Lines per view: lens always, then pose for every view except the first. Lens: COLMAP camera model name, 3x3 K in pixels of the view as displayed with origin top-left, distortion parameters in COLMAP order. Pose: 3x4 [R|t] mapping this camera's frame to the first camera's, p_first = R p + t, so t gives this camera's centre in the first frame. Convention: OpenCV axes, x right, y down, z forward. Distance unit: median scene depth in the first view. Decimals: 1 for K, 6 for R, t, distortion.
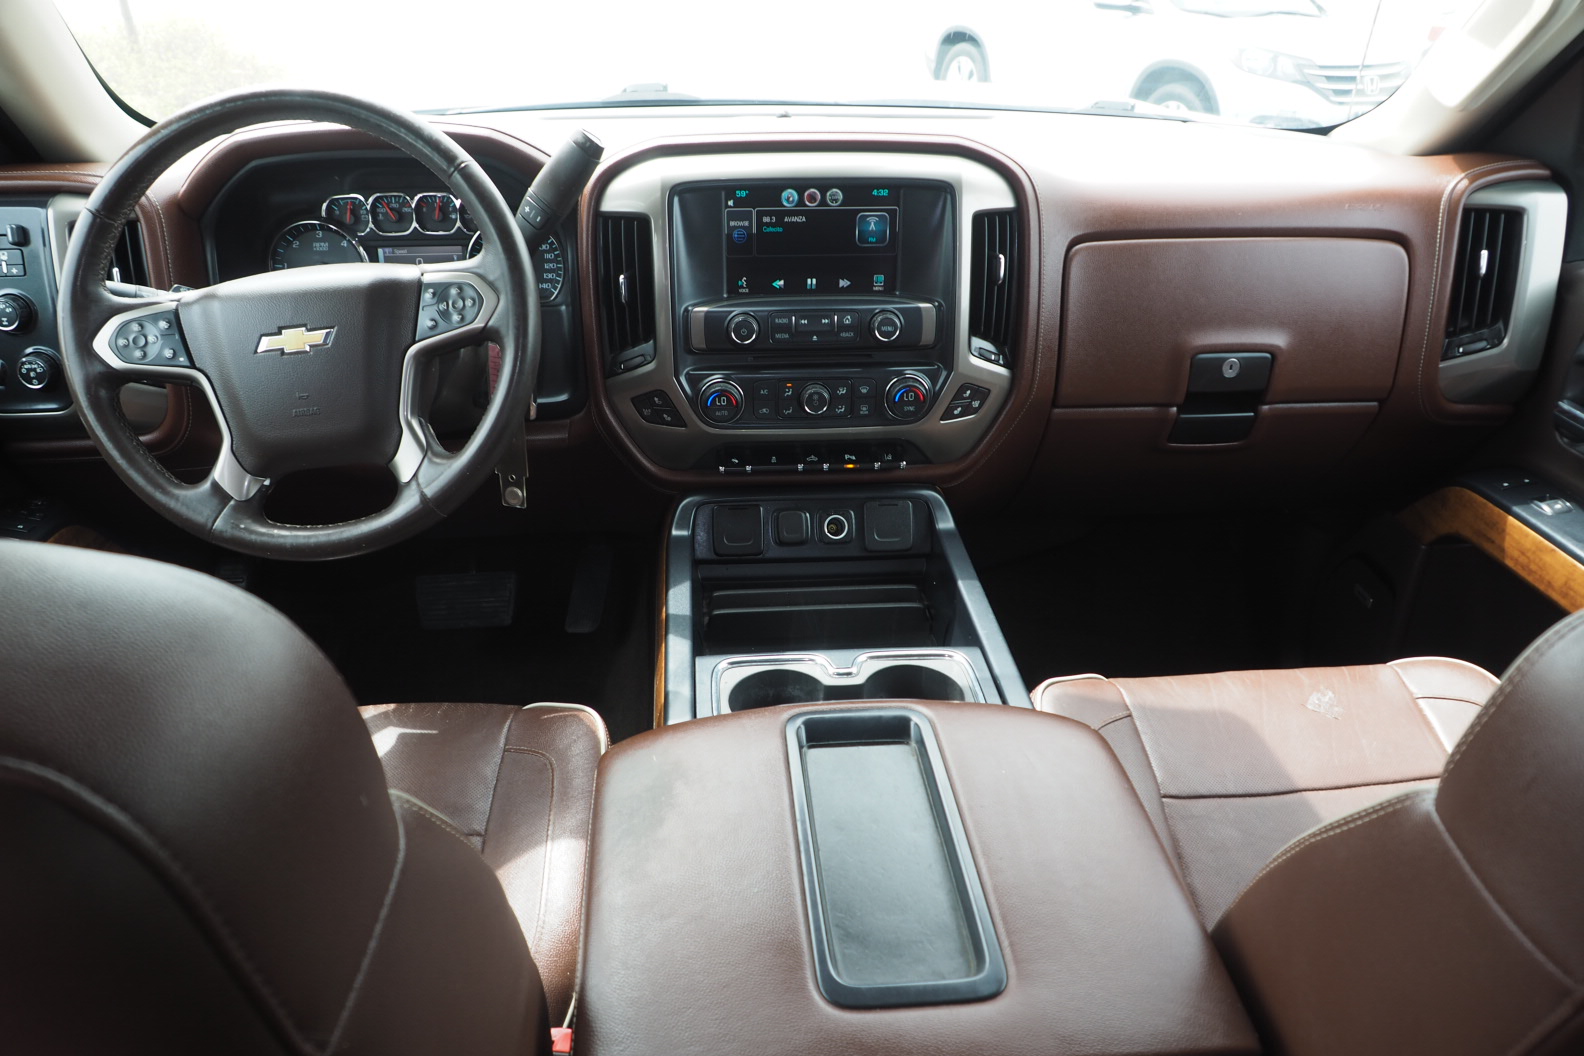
lens RADIAL K [[1115.0, 0, 797.3], [0, 1115.0, 544.2], [0, 0, 1]] dist [-0.032113, 0.004376]
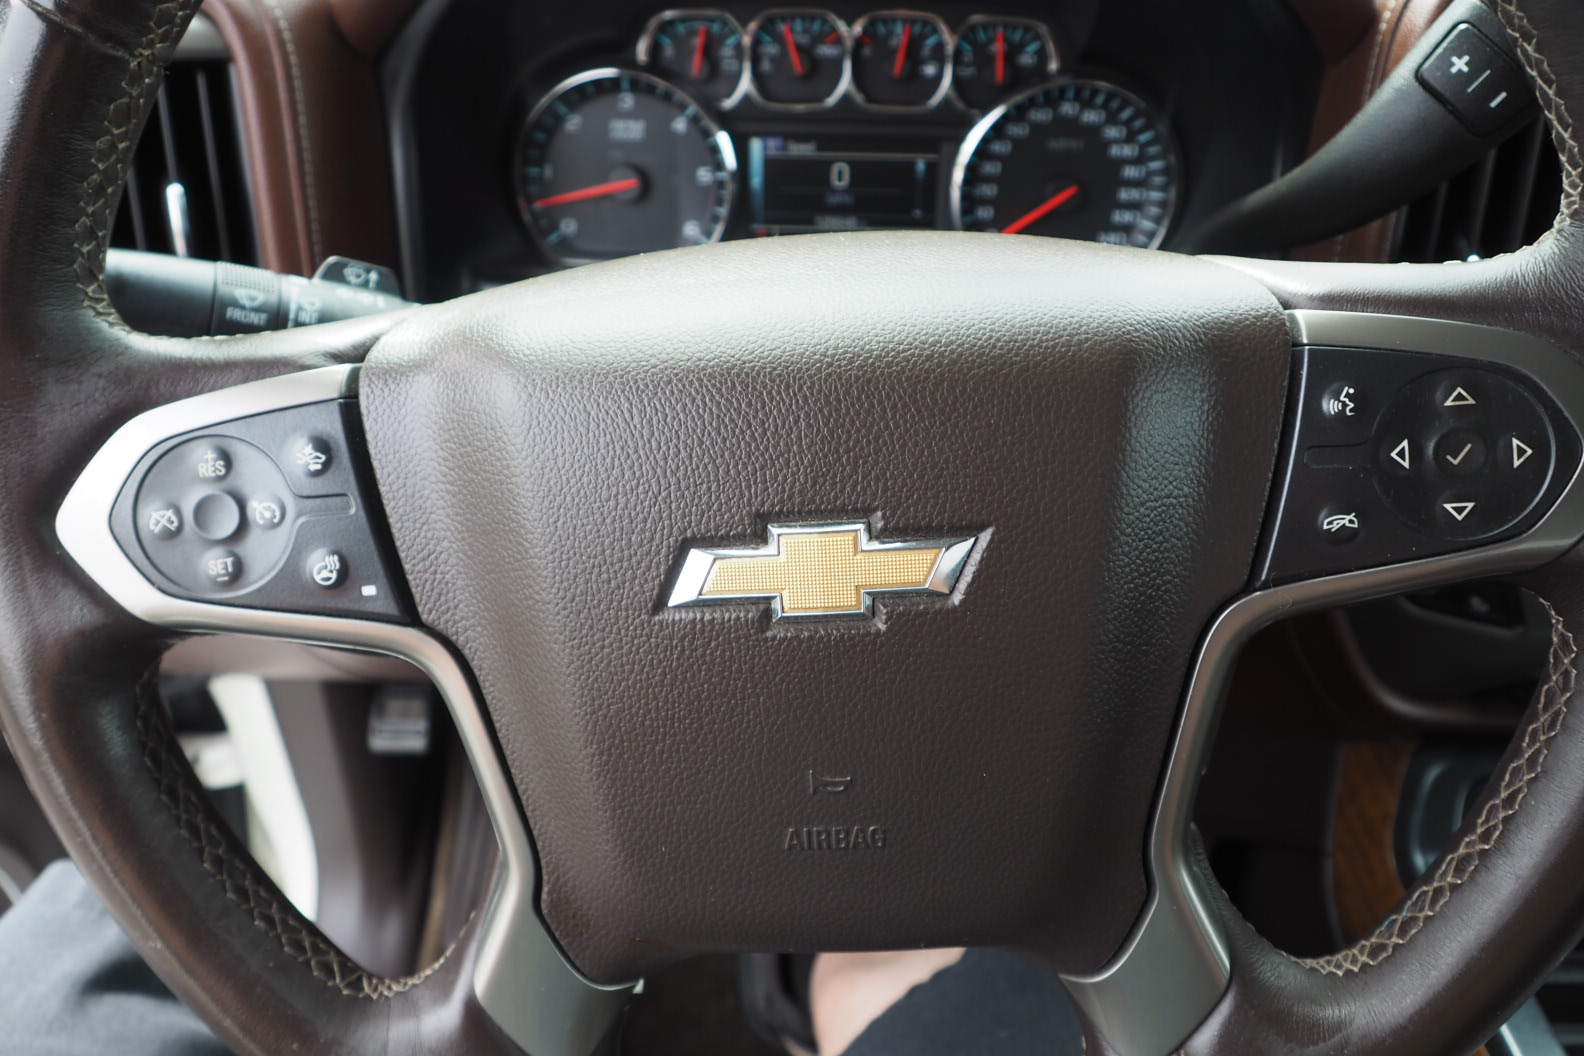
lens RADIAL K [[1115.0, 0, 786.2], [0, 1115.0, 537.4], [0, 0, 1]] dist [-0.032113, 0.004376]
pose [[0.994449, 0.063637, -0.083797, -0.348831], [-0.054162, 0.992360, 0.110852, -0.173700], [0.090211, -0.105698, 0.990298, 0.594969]]
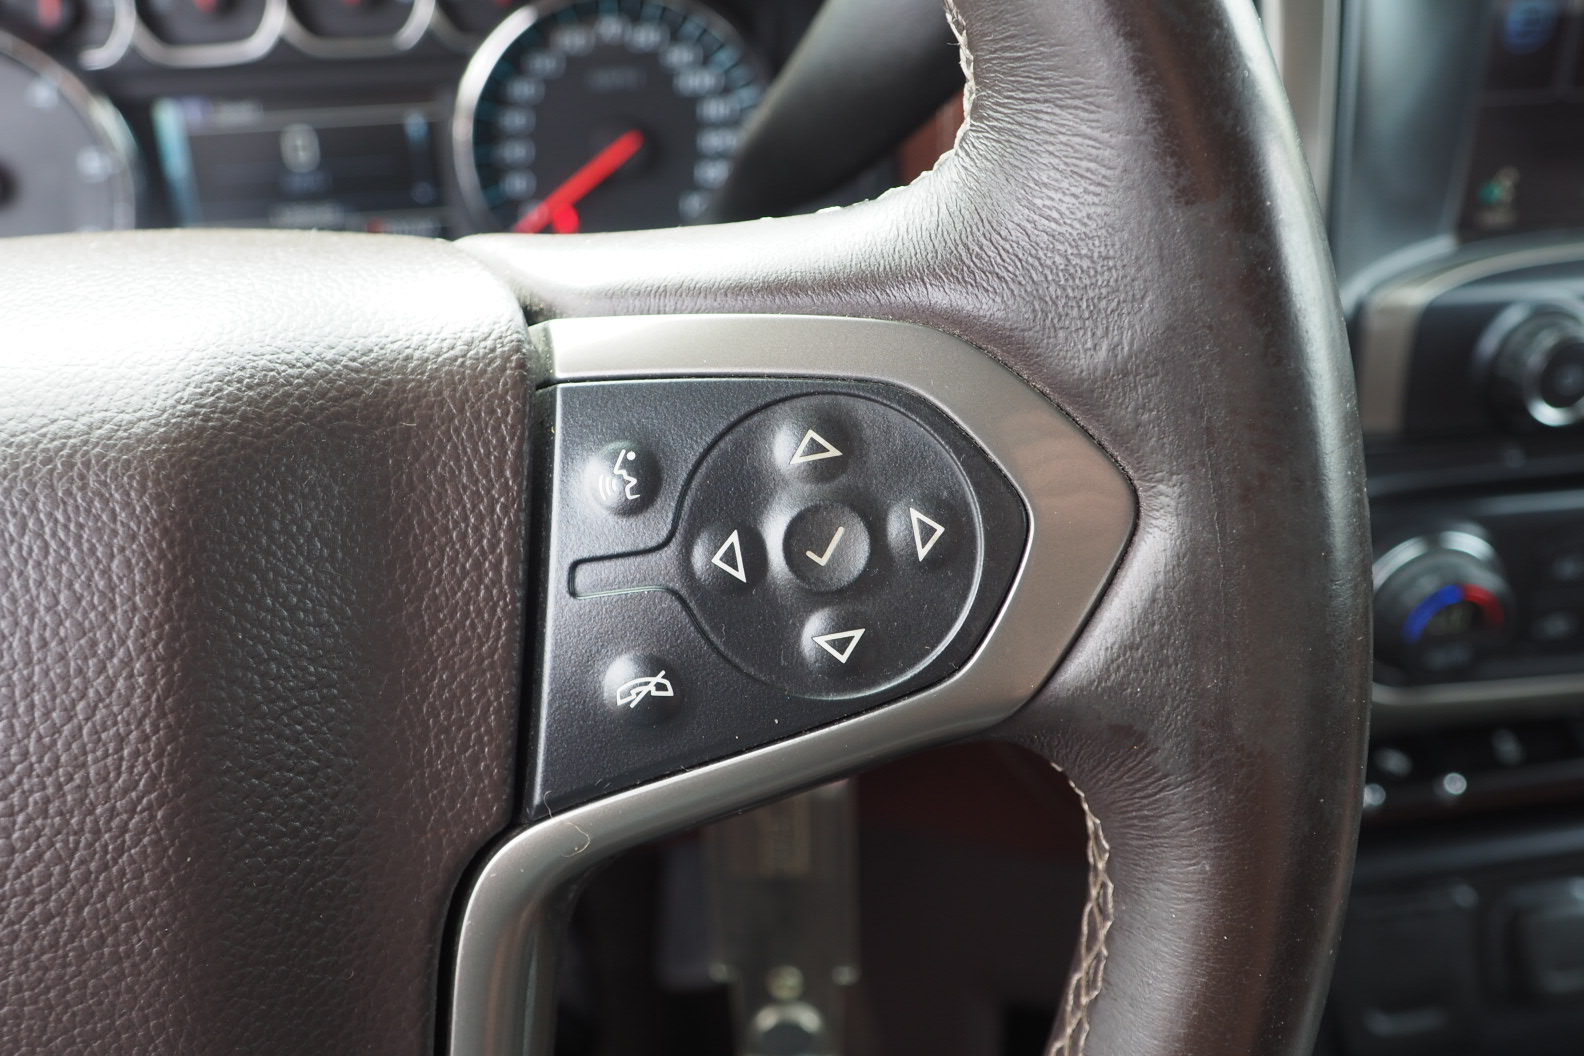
lens RADIAL K [[1397.4, 0, 756.2], [0, 1397.4, 548.8], [0, 0, 1]] dist [-0.018689, 0.001225]
pose [[0.997931, -0.054861, 0.033510, -0.258088], [0.052067, 0.995496, 0.079230, -0.184566], [-0.037706, -0.077321, 0.996293, 0.662436]]
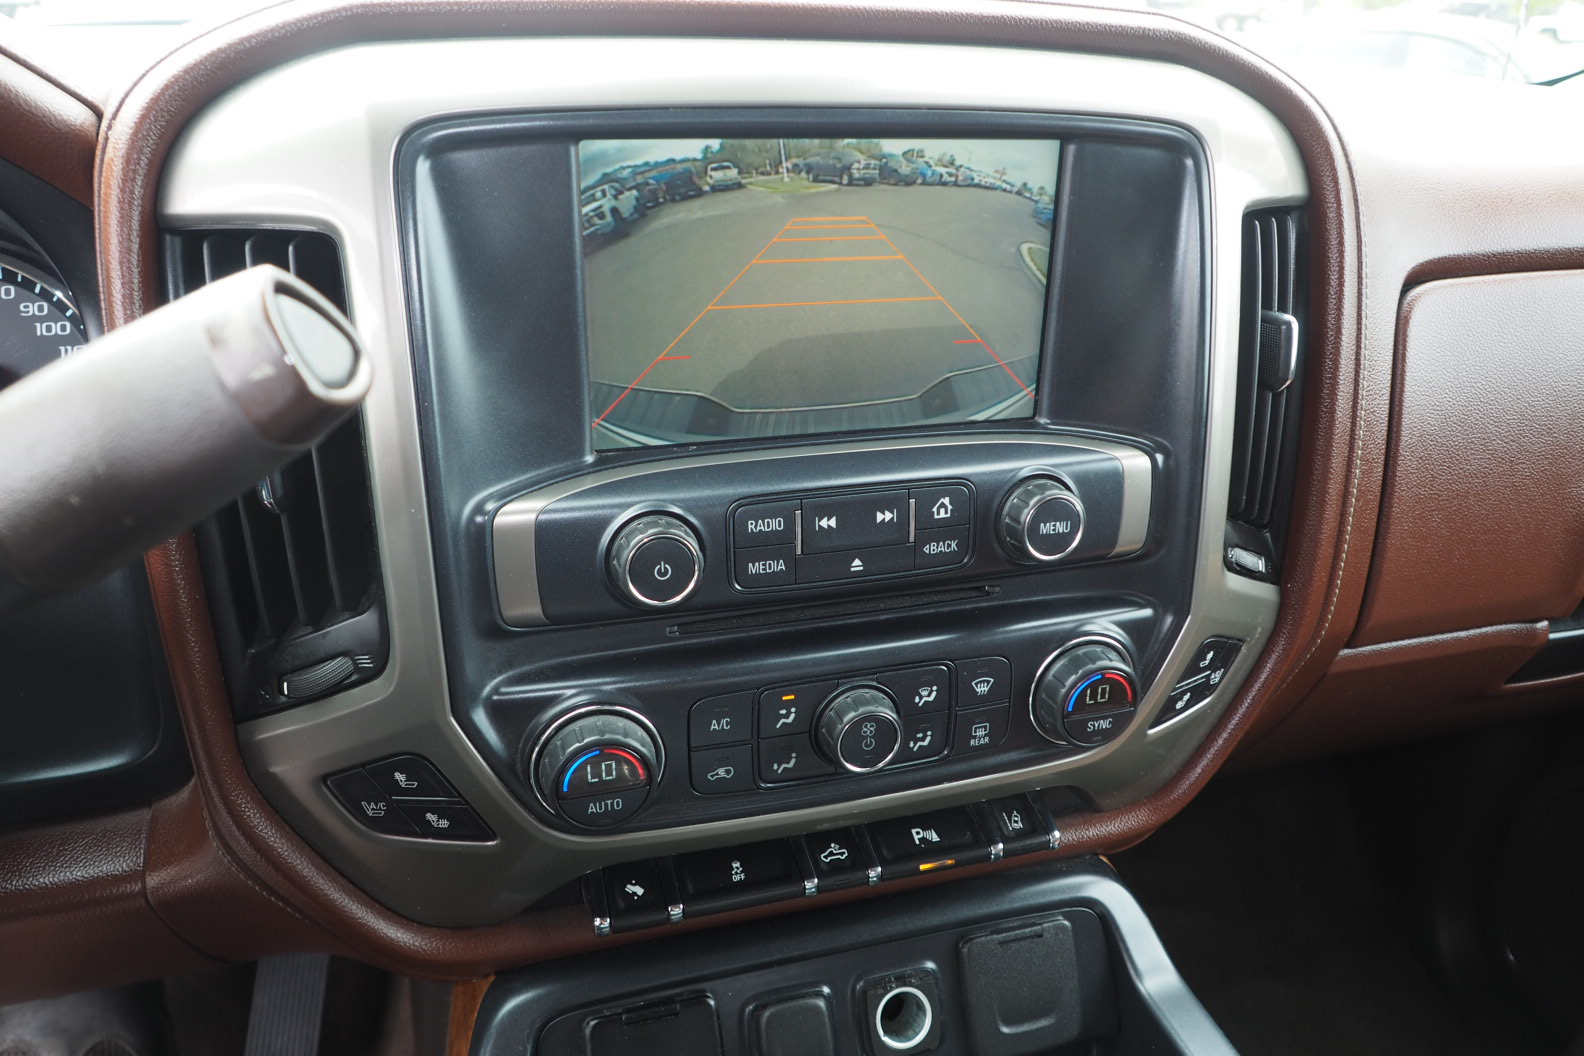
lens RADIAL K [[1115.0, 0, 779.7], [0, 1115.0, 548.9], [0, 0, 1]] dist [-0.032113, 0.004376]
pose [[0.978004, -0.070857, 0.196184, -0.077432], [0.078099, 0.996512, -0.029418, -0.182975], [-0.193415, 0.044093, 0.980126, 0.663649]]
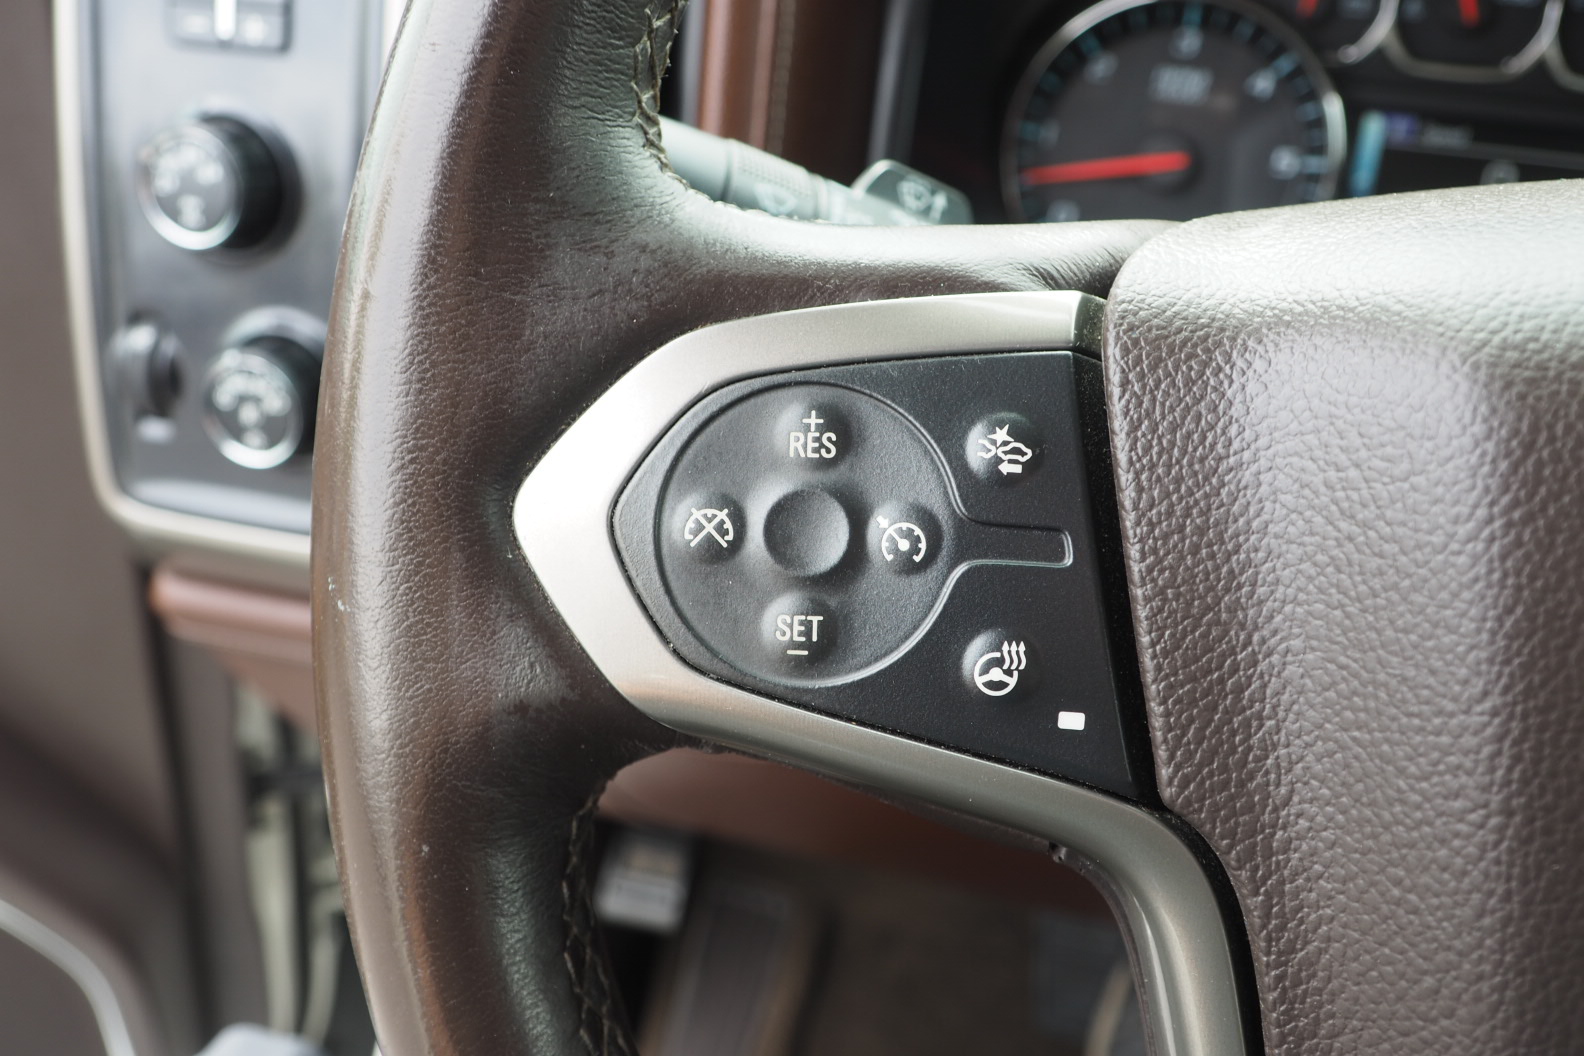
lens RADIAL K [[1397.4, 0, 775.8], [0, 1397.4, 573.5], [0, 0, 1]] dist [-0.018689, 0.001225]
pose [[0.939978, 0.203921, -0.273600, -0.440952], [-0.195938, 0.978987, 0.056498, -0.151219], [0.279372, 0.000502, 0.960183, 0.660286]]
